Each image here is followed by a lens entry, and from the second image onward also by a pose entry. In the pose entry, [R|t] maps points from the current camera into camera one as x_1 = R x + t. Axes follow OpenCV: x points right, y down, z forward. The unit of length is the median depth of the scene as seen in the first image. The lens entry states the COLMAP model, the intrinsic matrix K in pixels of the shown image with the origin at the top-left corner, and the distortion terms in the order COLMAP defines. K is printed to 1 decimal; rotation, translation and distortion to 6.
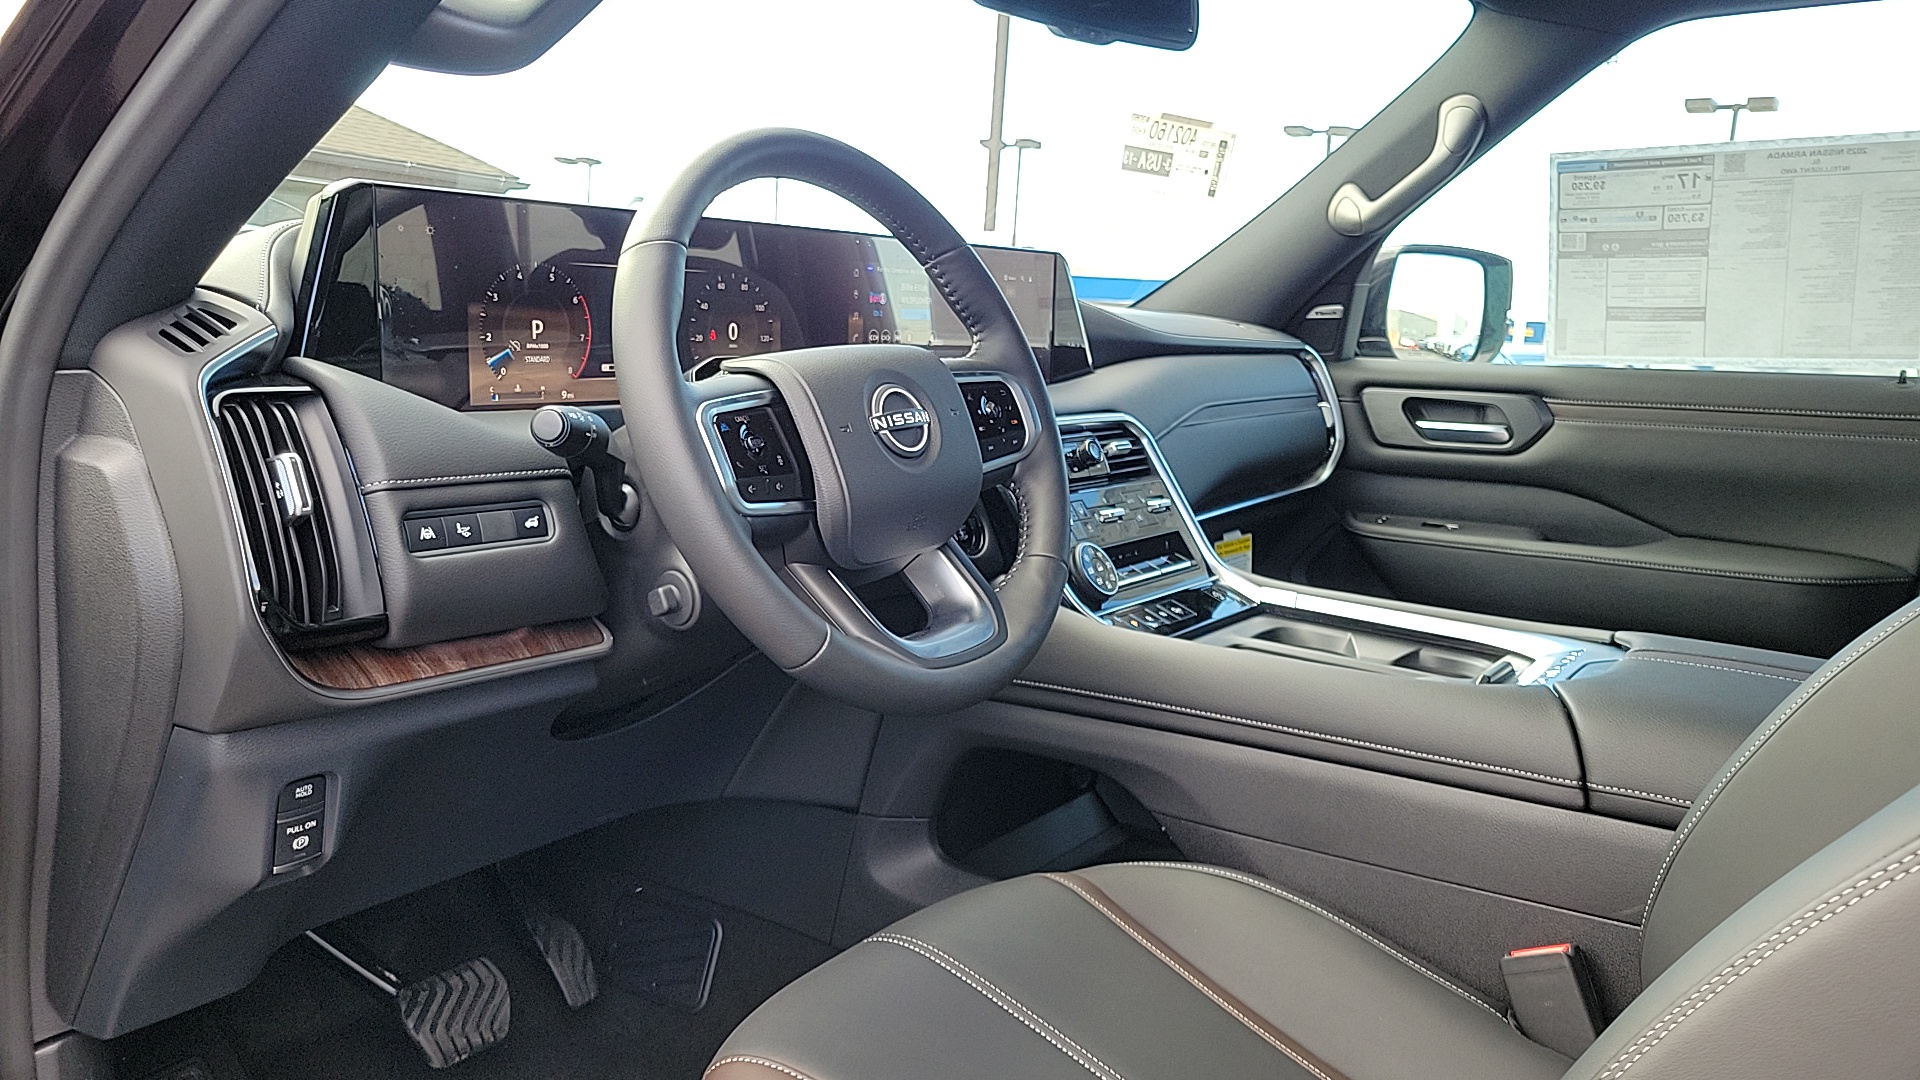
lens RADIAL K [[1442.4, 0, 969.7], [0, 1442.4, 529.3], [0, 0, 1]] dist [0.066796, -0.066519]
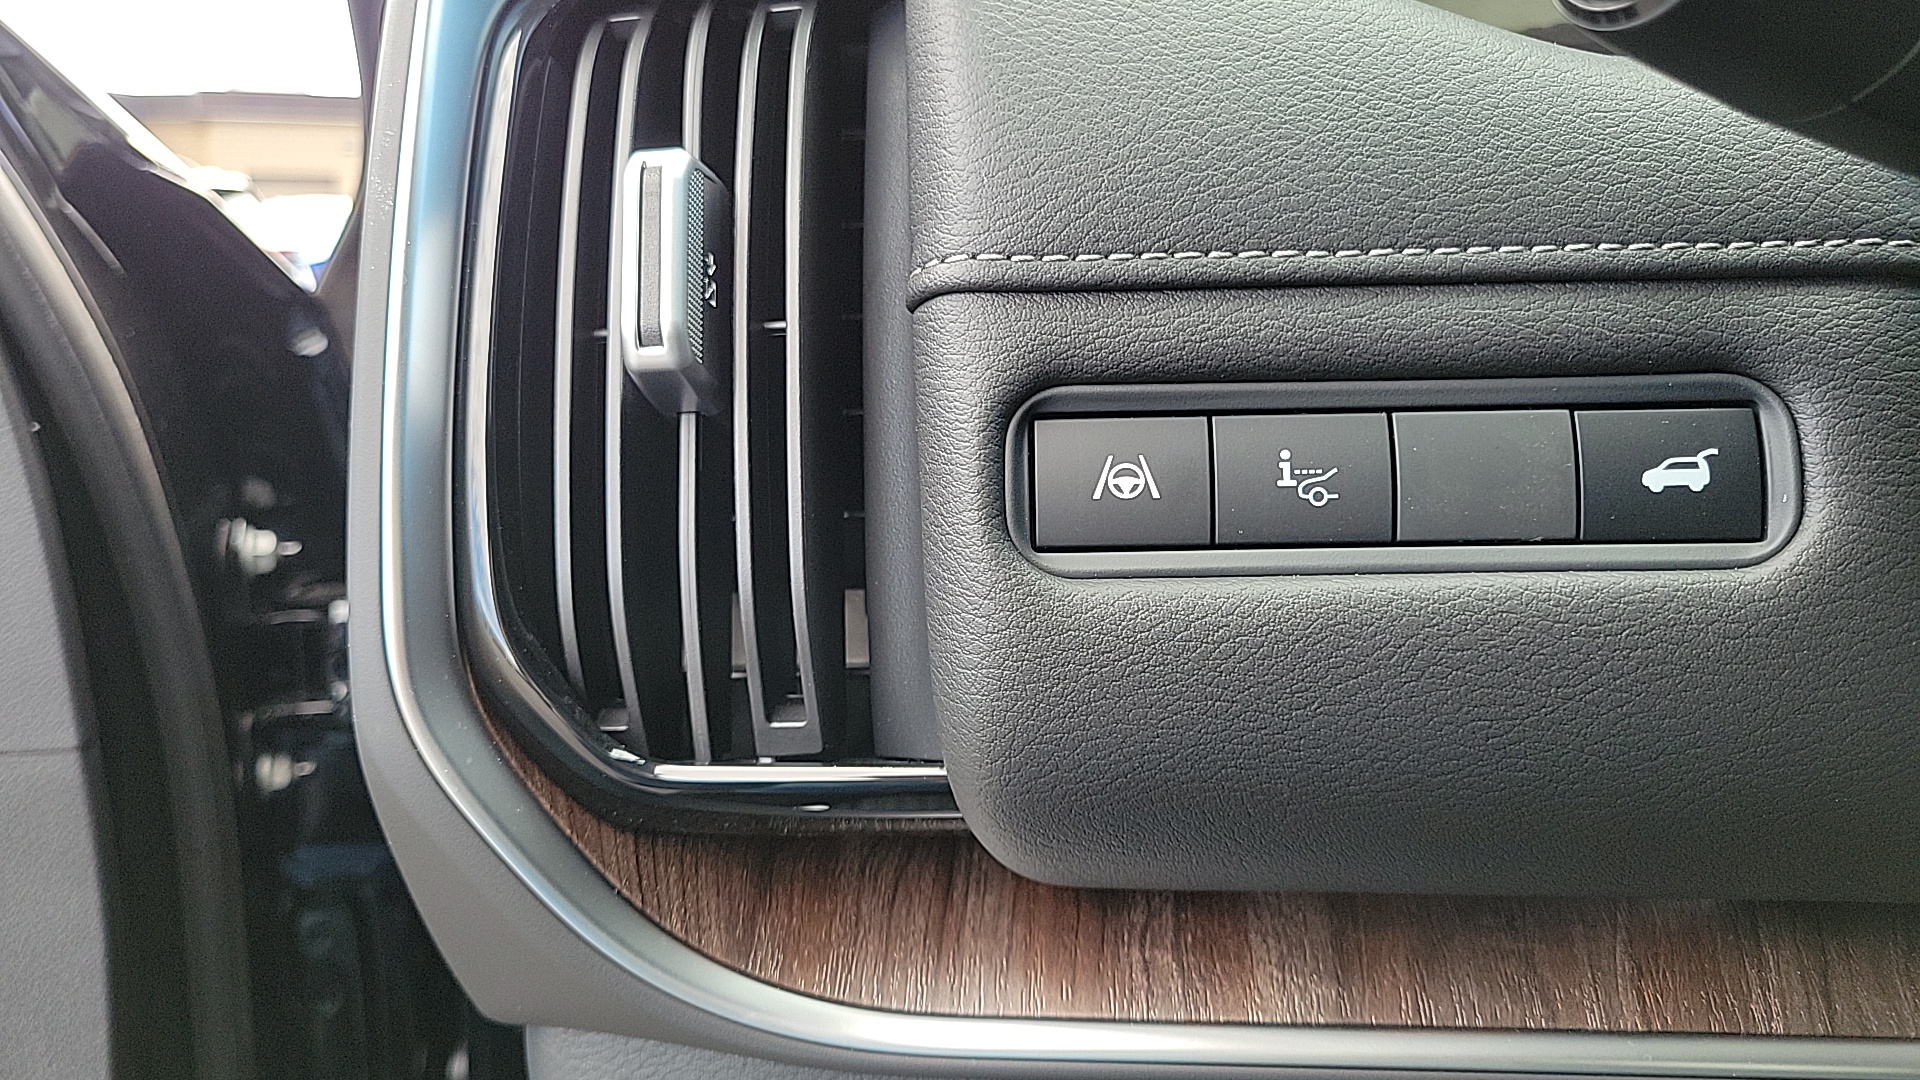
lens RADIAL K [[1427.8, 0, 960.0], [0, 1427.8, 540.0], [0, 0, 1]] dist [0.040866, -0.006975]
pose [[0.522553, 0.119984, -0.844122, -0.086736], [-0.079967, 0.992581, 0.091582, -0.002916], [0.848849, 0.019646, 0.528271, 0.397040]]
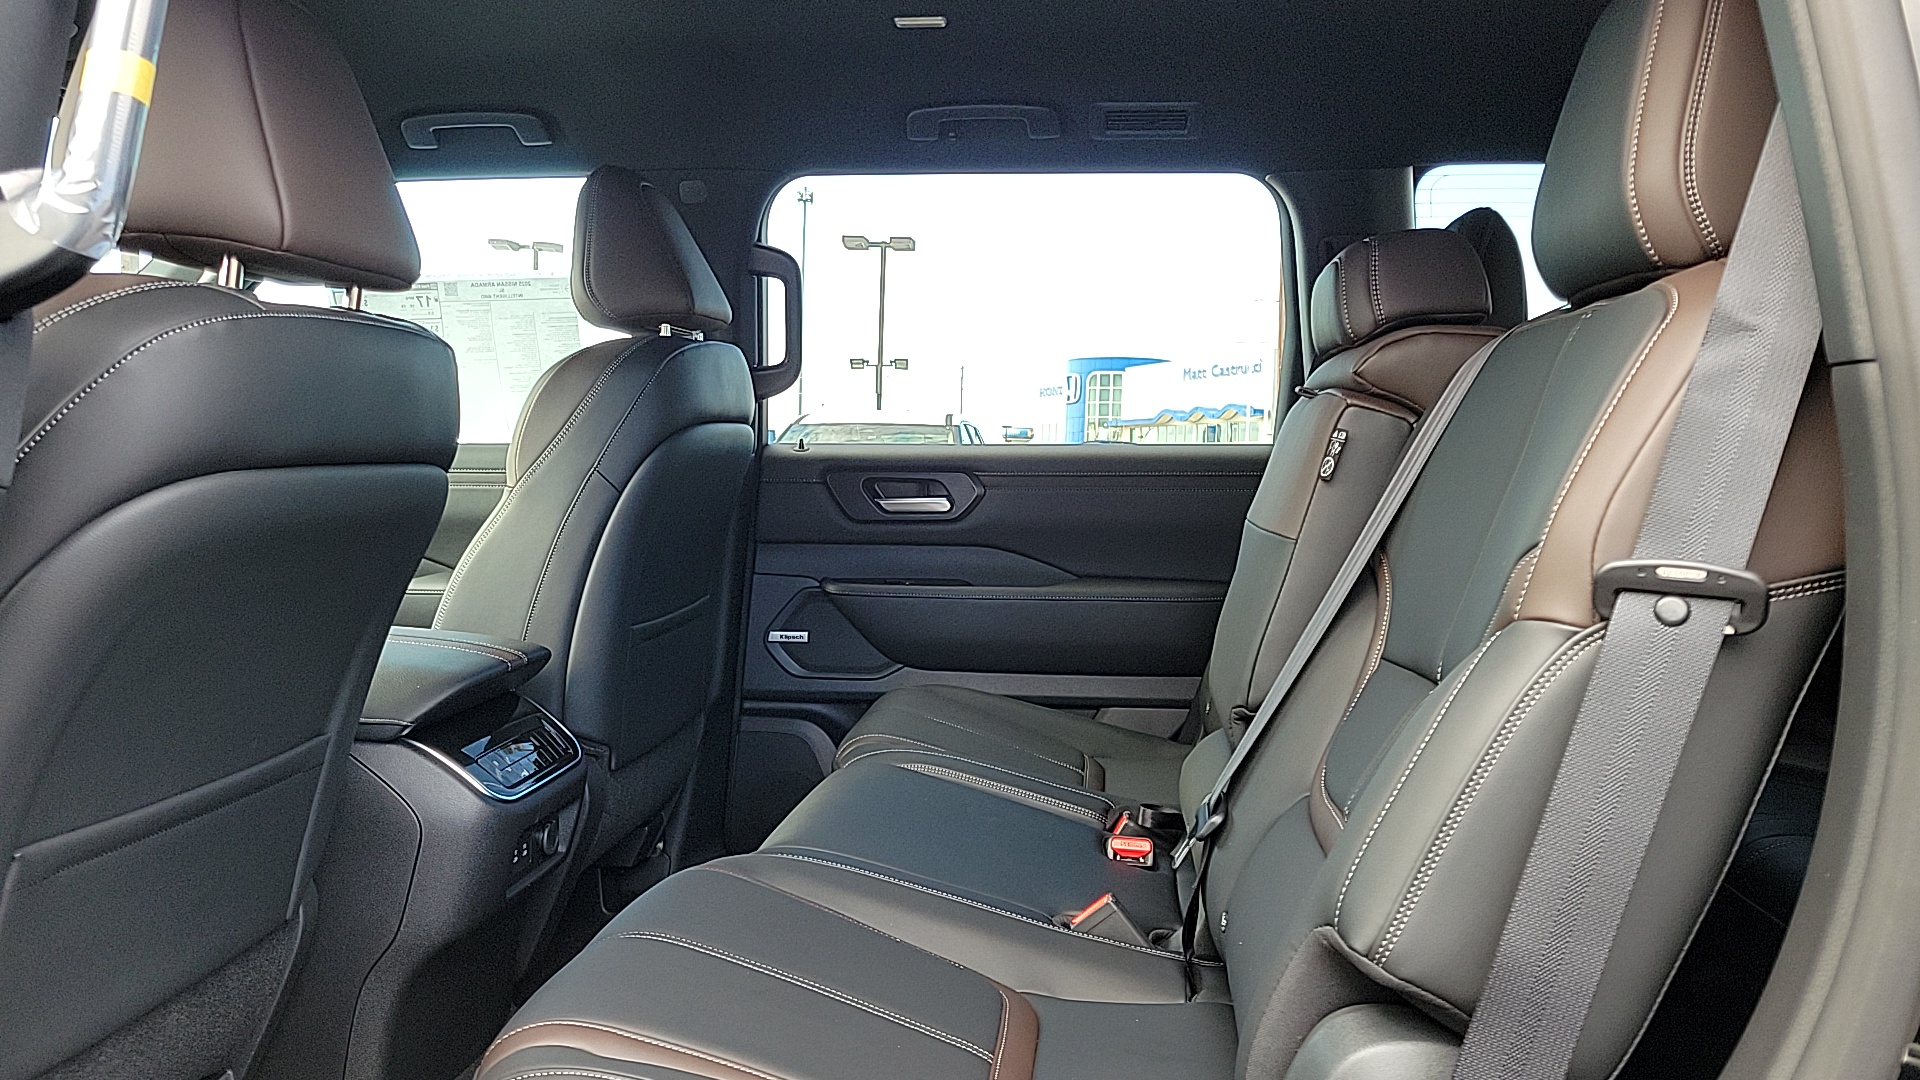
lens RADIAL K [[1437.9, 0, 955.6], [0, 1437.9, 586.1], [0, 0, 1]] dist [0.049617, -0.001234]
pose [[0.878987, -0.073185, 0.471197, 0.281889], [0.091643, 0.995658, -0.016311, 0.088426], [-0.467957, 0.057519, 0.881877, -0.387394]]
